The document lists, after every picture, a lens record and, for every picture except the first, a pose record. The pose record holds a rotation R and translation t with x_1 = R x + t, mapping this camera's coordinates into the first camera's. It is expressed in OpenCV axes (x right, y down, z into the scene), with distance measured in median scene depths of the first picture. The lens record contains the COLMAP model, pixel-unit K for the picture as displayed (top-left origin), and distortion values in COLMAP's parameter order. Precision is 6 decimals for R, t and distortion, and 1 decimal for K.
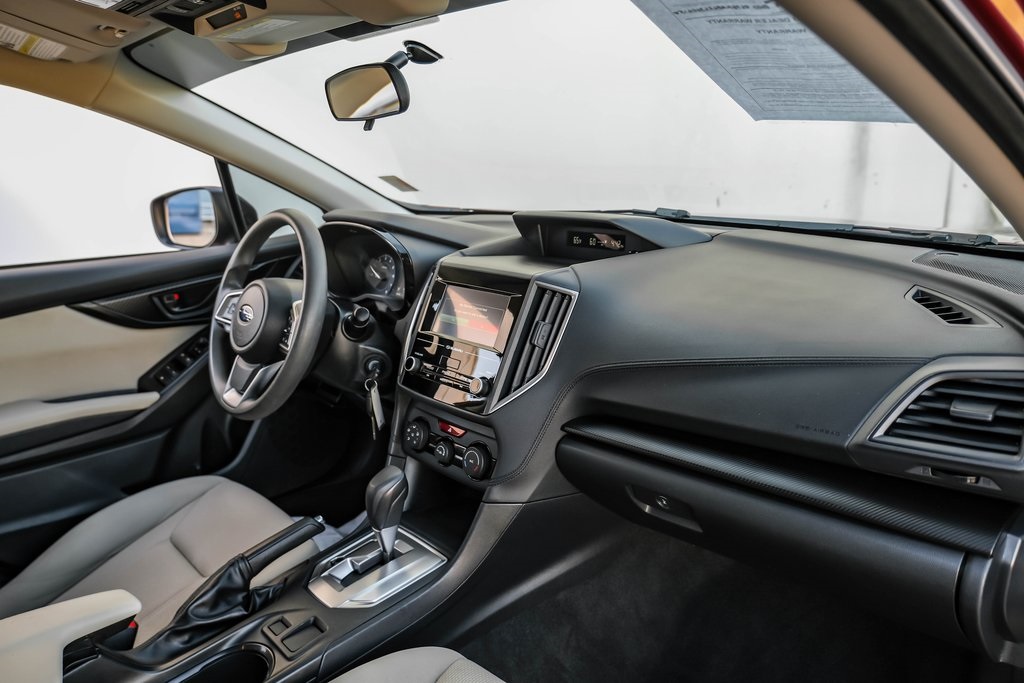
lens RADIAL K [[697.0, 0, 512.0], [0, 697.0, 341.5], [0, 0, 1]] dist [-0.021223, 0.000930]
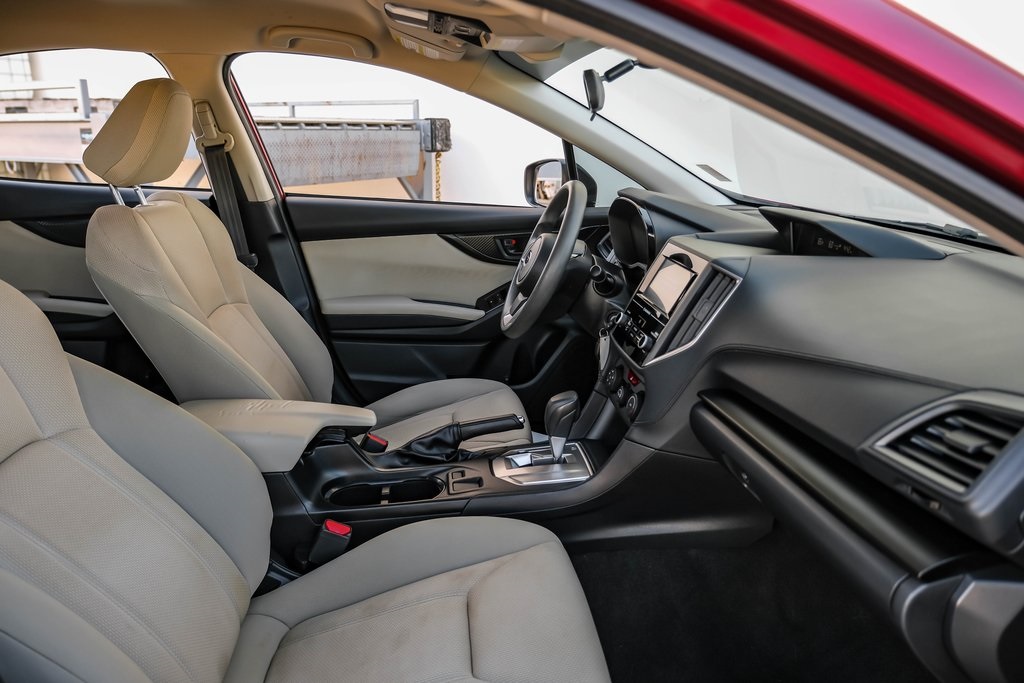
lens RADIAL K [[683.9, 0, 508.1], [0, 683.9, 329.2], [0, 0, 1]] dist [-0.023921, -0.003225]
pose [[0.812909, 0.219776, -0.539330, 0.284348], [-0.217167, 0.973662, 0.069438, 0.009239], [0.540386, 0.060677, 0.839227, -0.070852]]
